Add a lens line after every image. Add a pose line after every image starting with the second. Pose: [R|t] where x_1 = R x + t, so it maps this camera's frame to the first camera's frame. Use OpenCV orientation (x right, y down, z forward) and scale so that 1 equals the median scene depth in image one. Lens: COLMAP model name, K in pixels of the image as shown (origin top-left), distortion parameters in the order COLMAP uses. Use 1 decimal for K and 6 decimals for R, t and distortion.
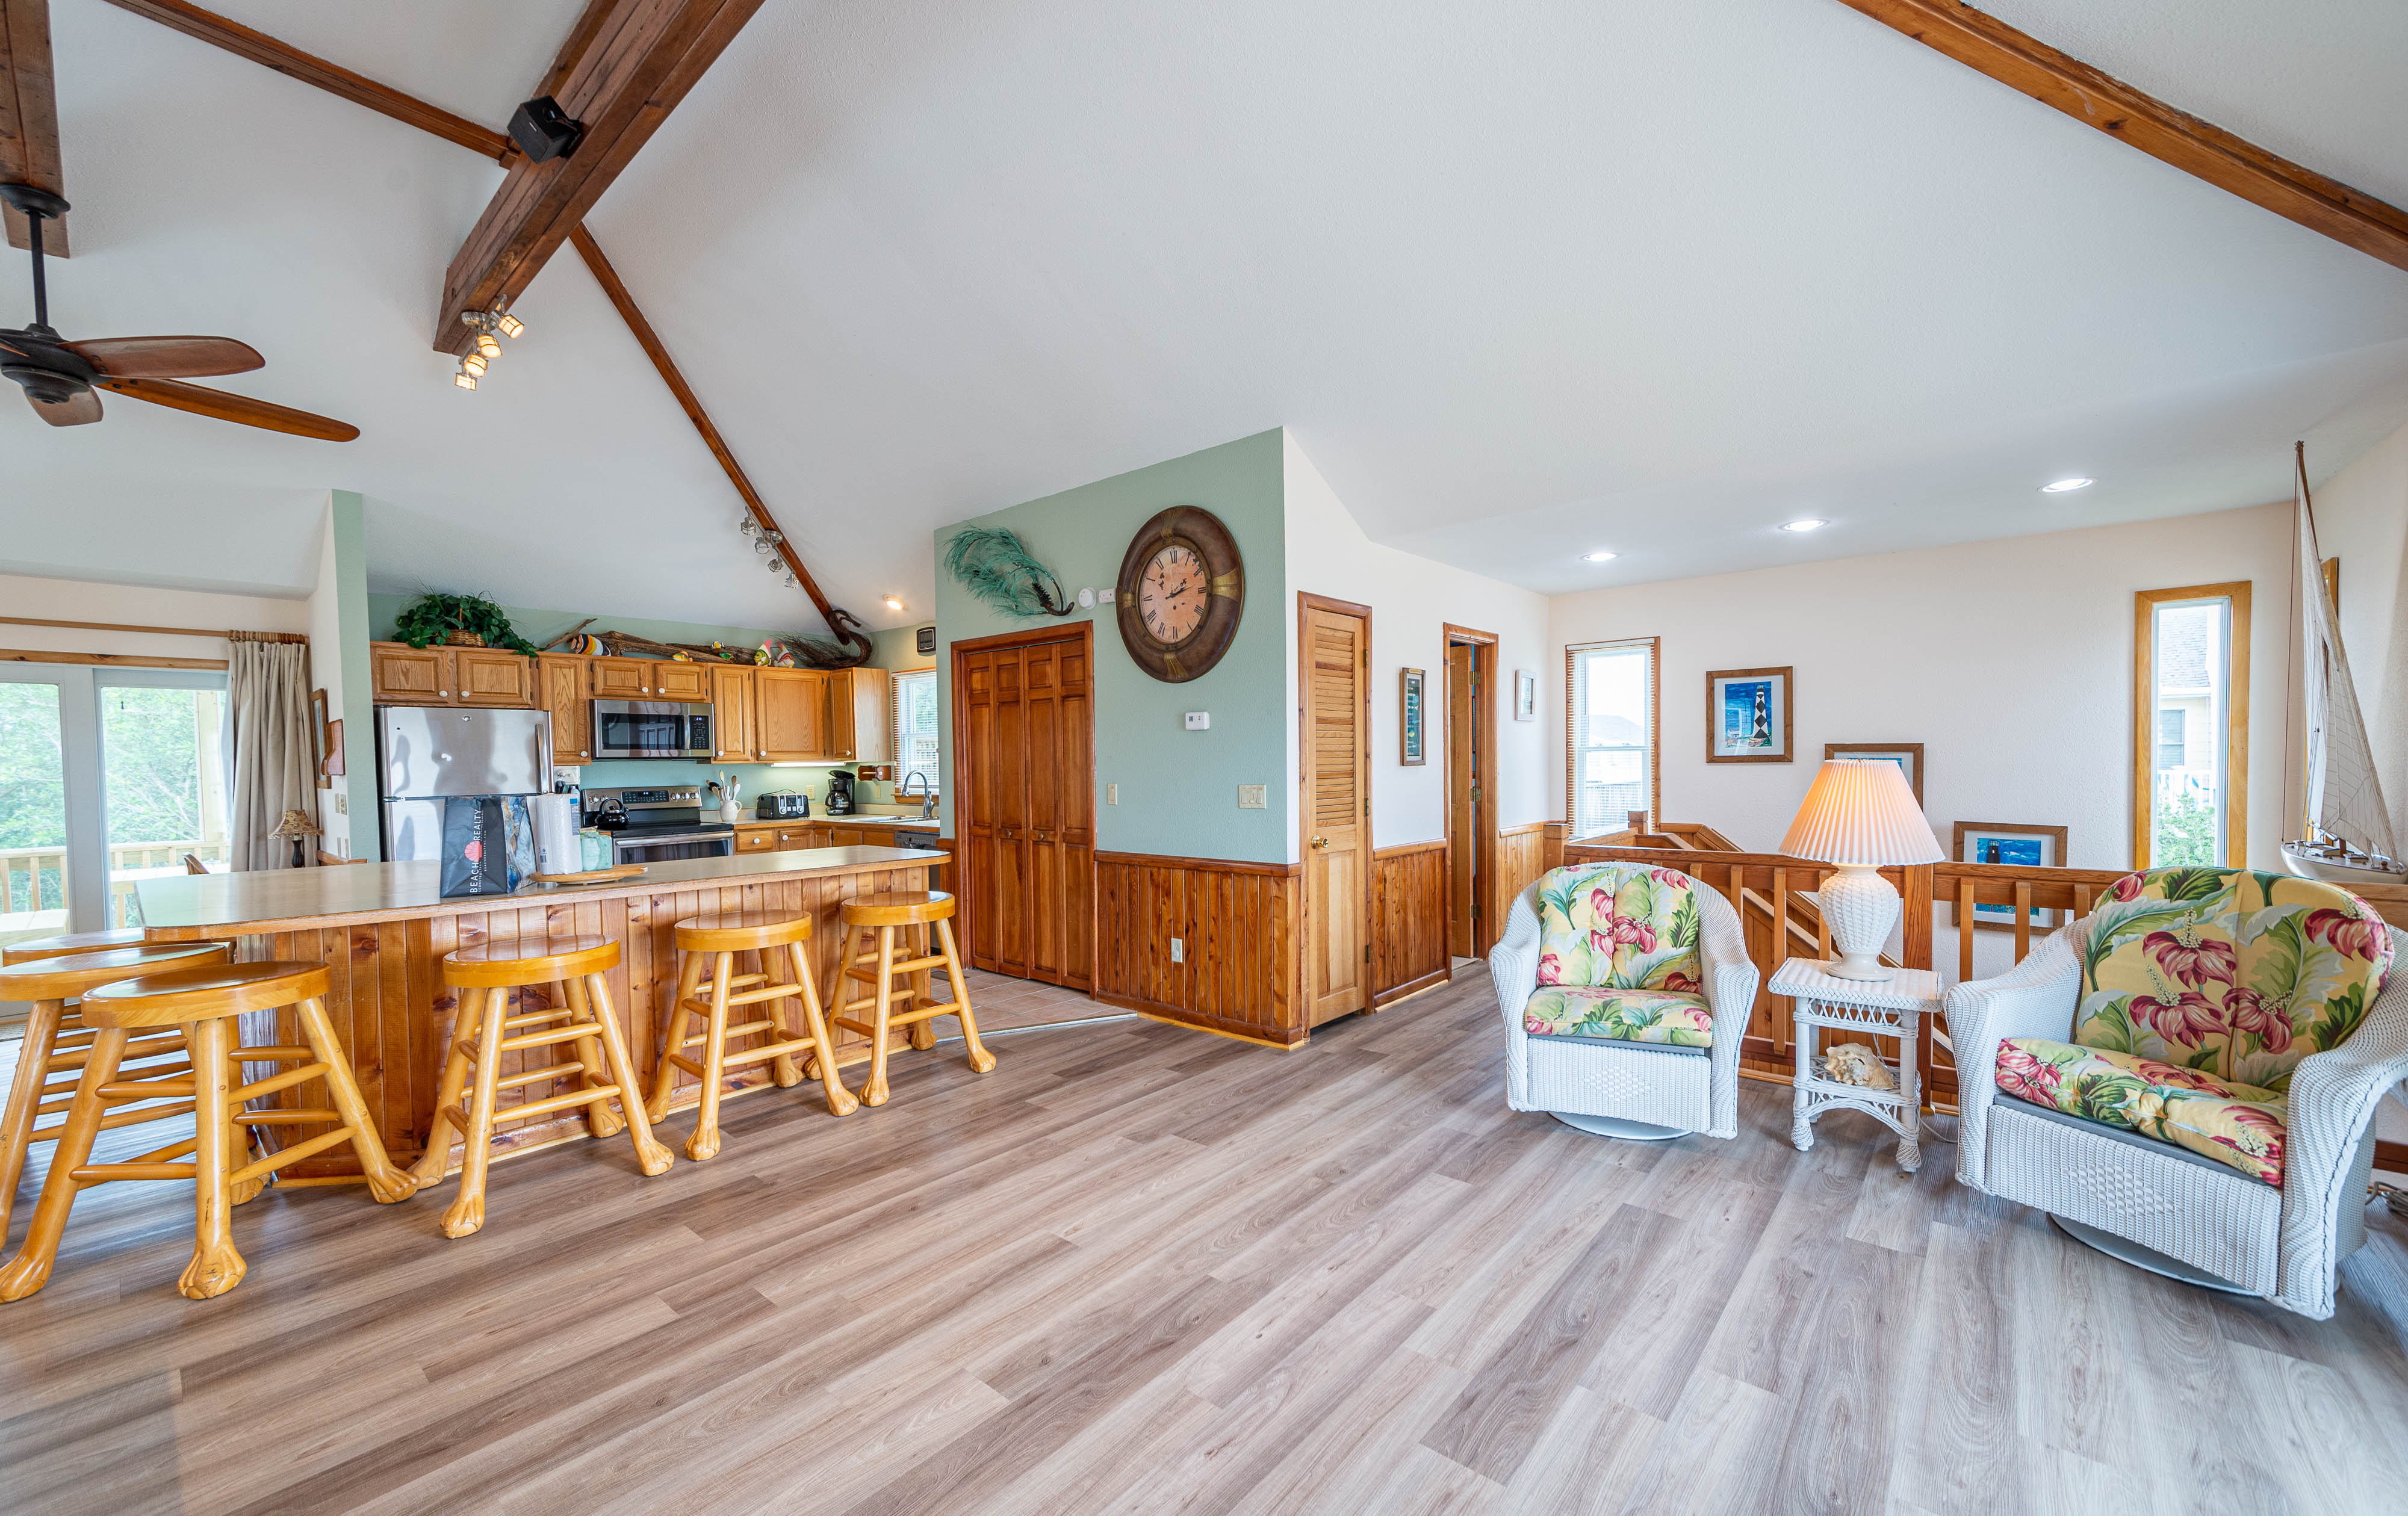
lens RADIAL K [[891.3, 0, 1209.9], [0, 891.3, 782.9], [0, 0, 1]] dist [-0.000725, -0.000312]
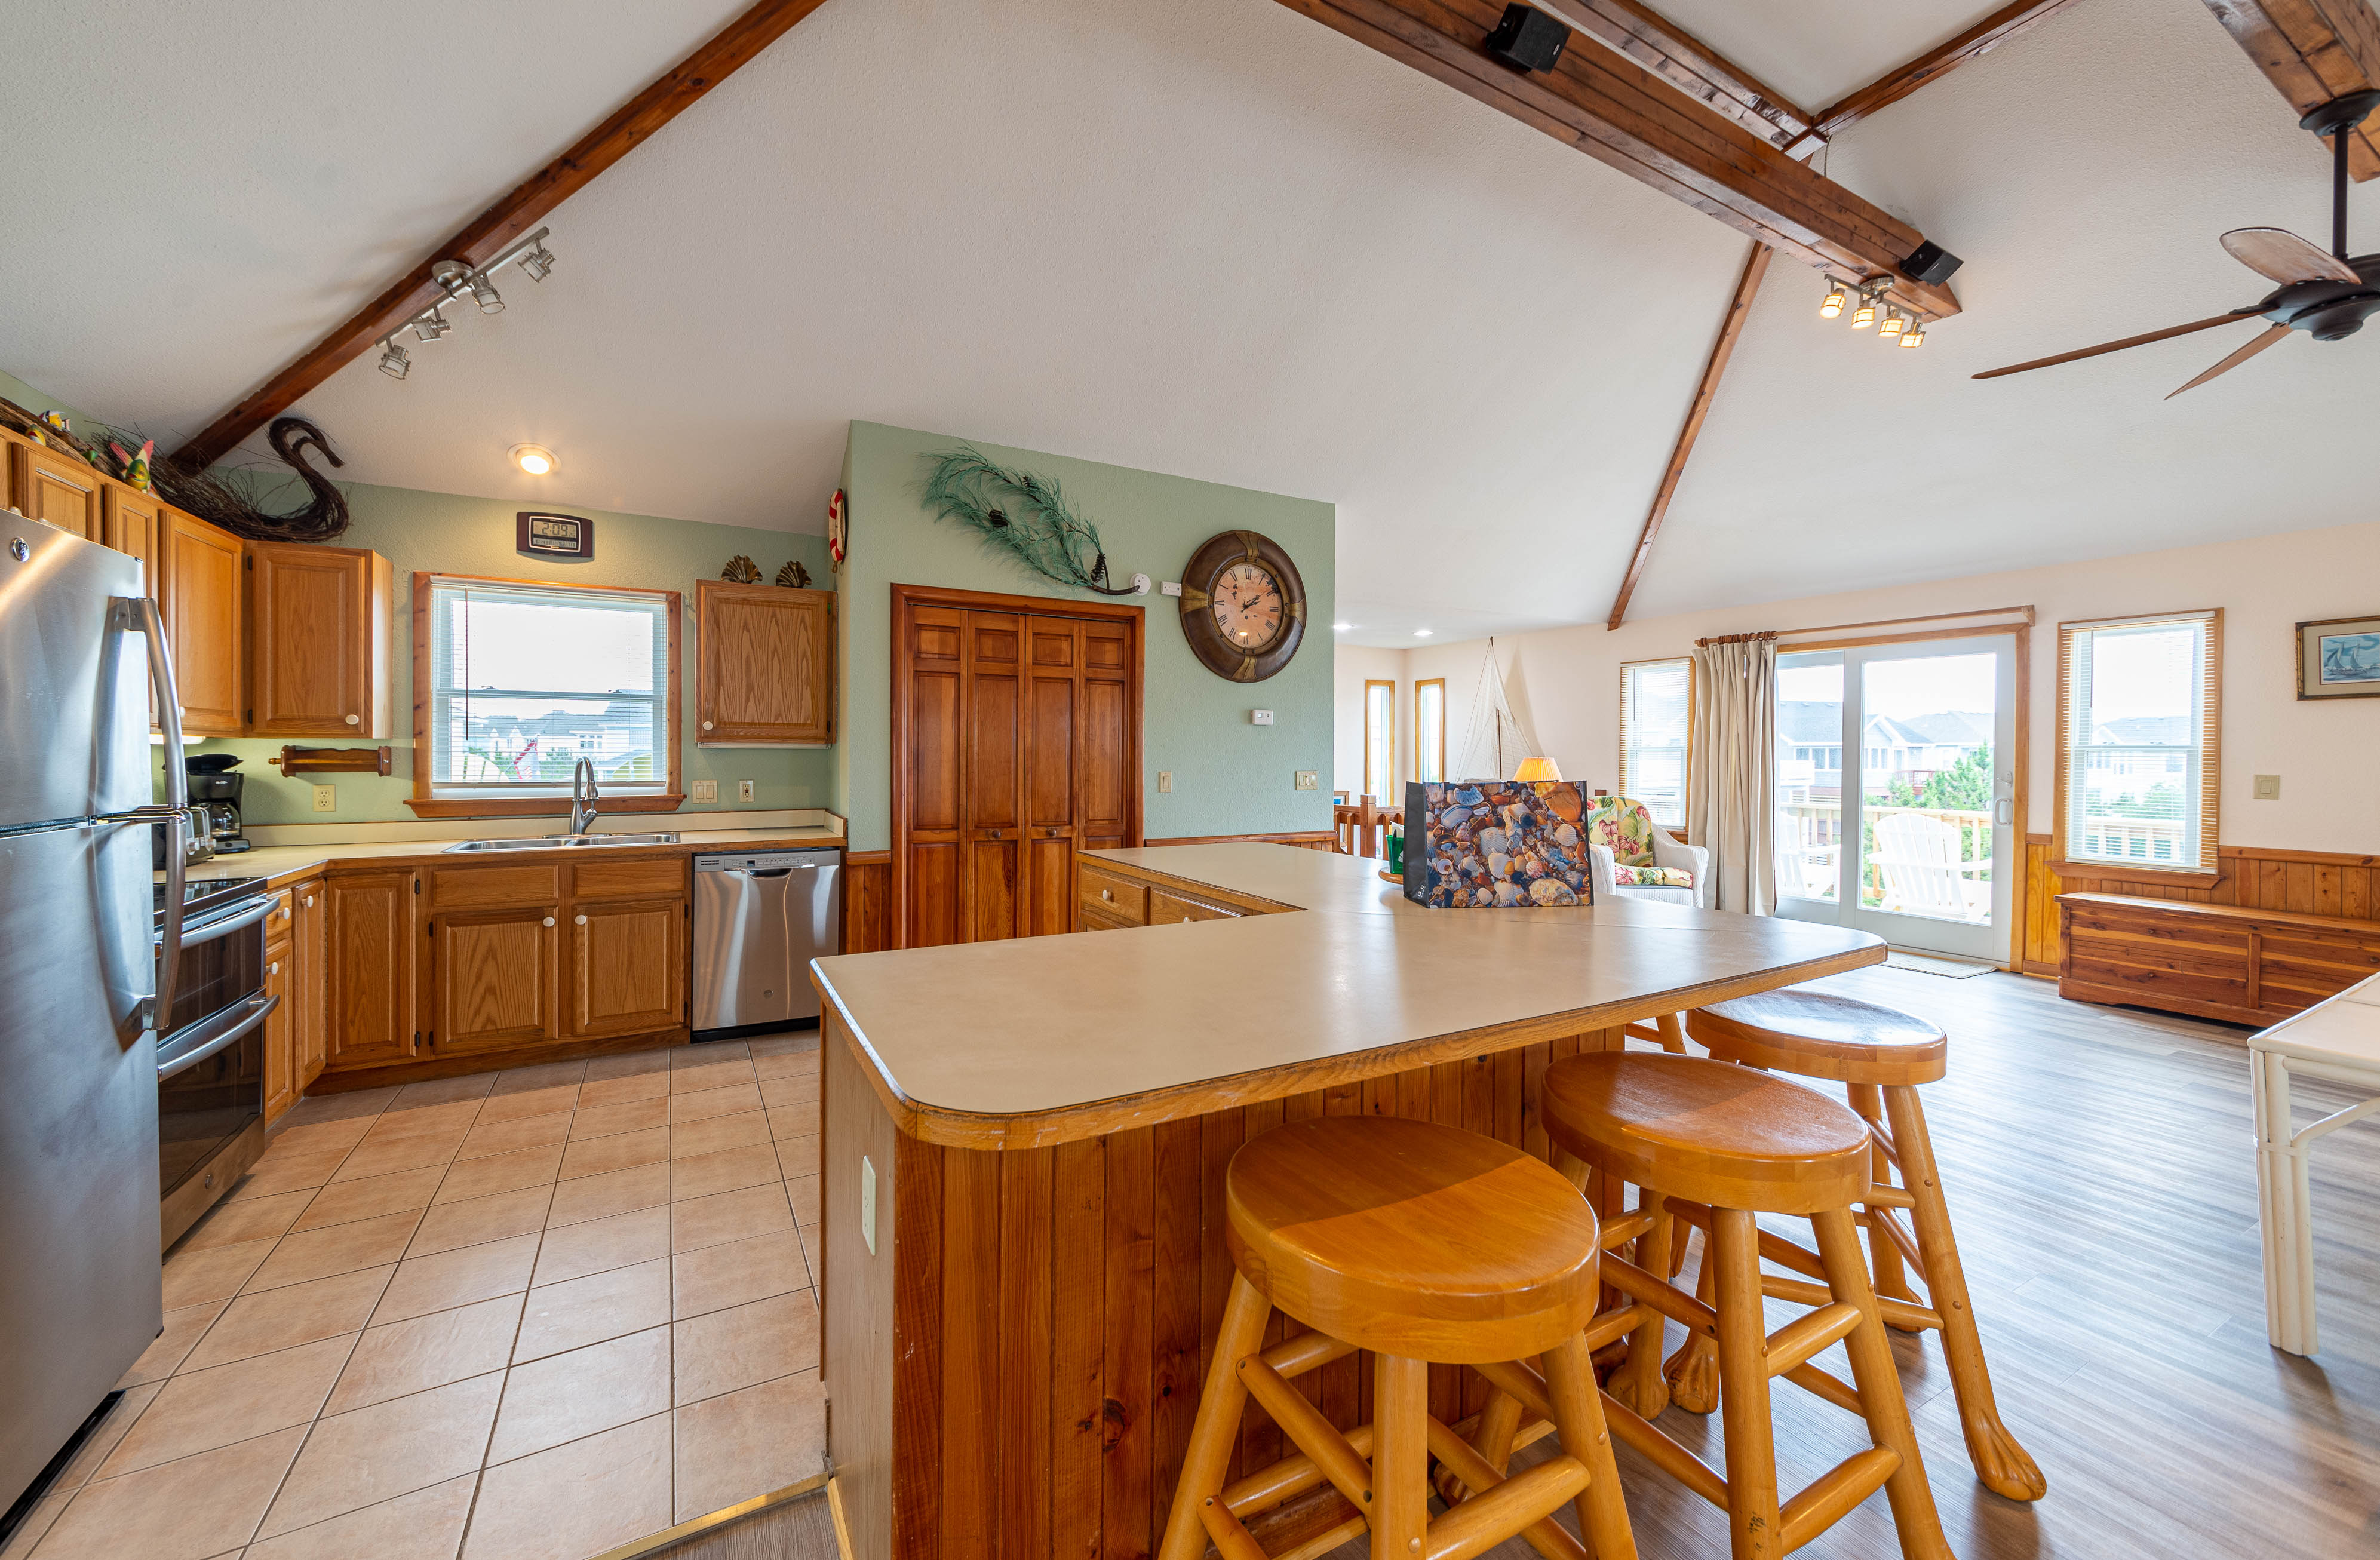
lens RADIAL K [[901.2, 0, 1174.9], [0, 901.2, 755.8], [0, 0, 1]] dist [0.000398, 0.003041]
pose [[0.380026, 0.012666, 0.924889, -1.038159], [0.013005, 0.999734, -0.019035, 0.002029], [-0.924884, 0.019262, 0.379760, 0.587043]]
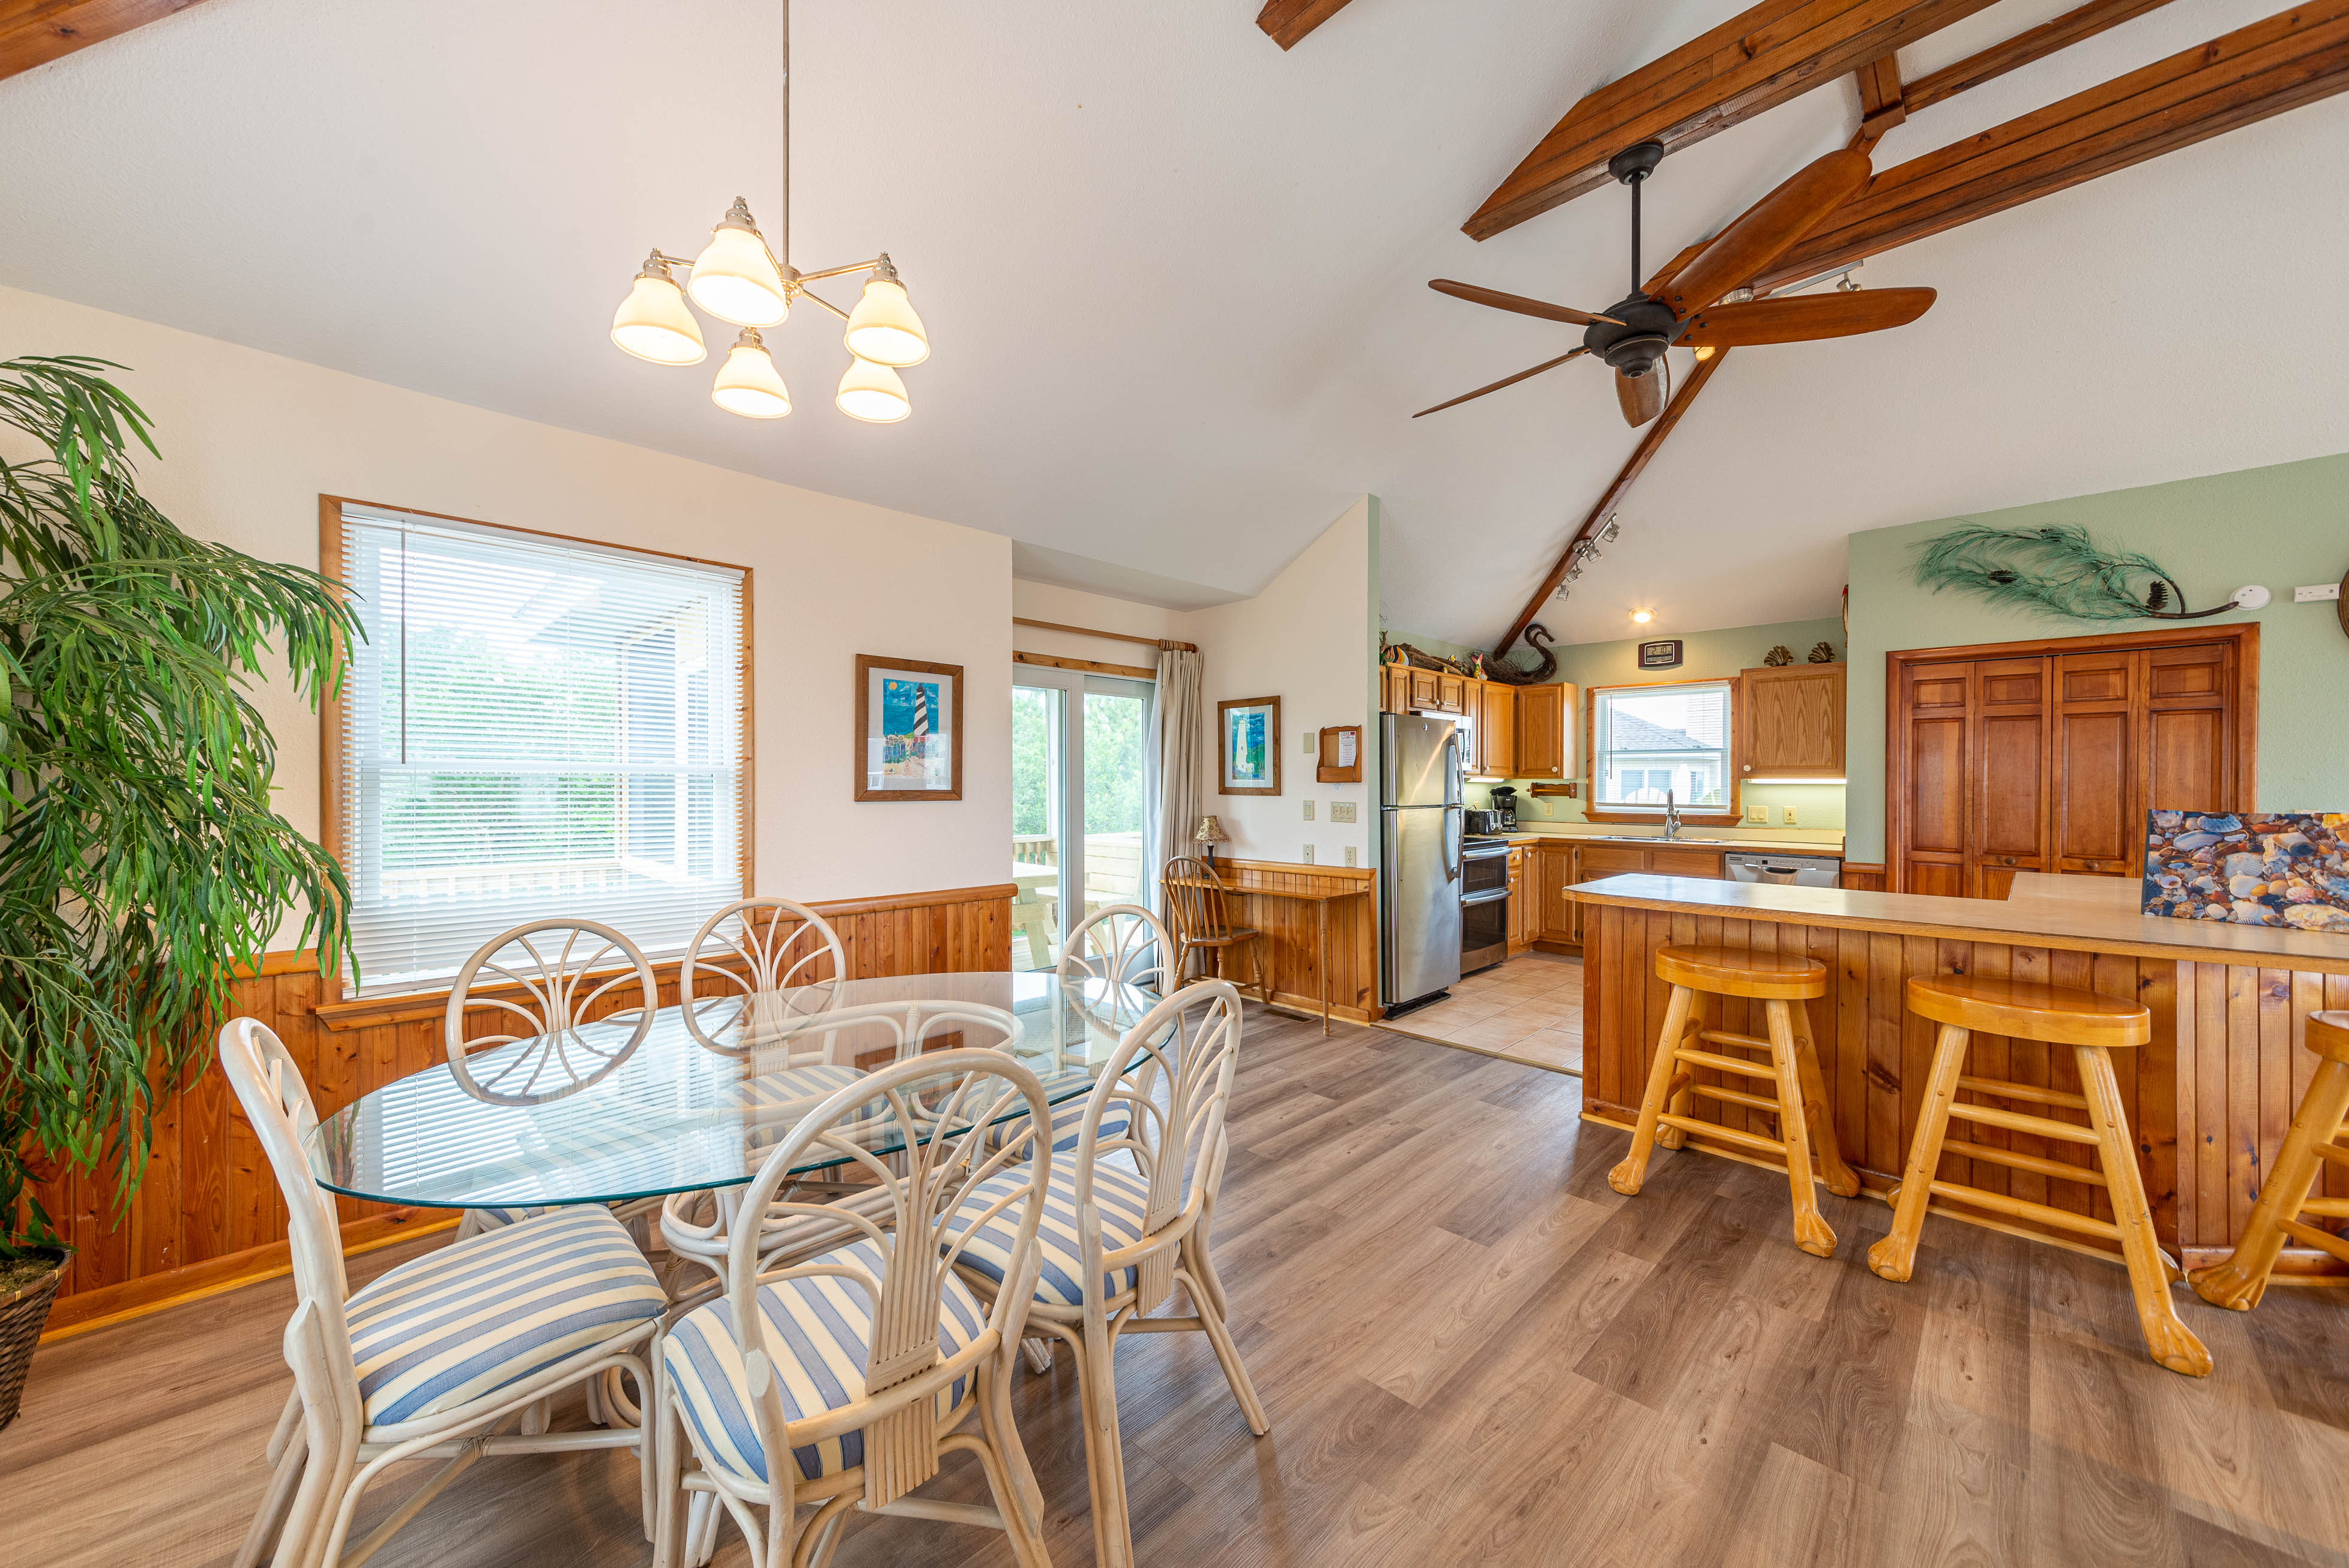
lens RADIAL K [[835.0, 0, 1155.4], [0, 835.0, 781.5], [0, 0, 1]] dist [0.003515, 0.000897]
pose [[0.993594, 0.019375, -0.111332, -1.105967], [-0.022270, 0.999444, -0.024822, 0.017884], [0.110789, 0.027142, 0.993473, 0.061003]]
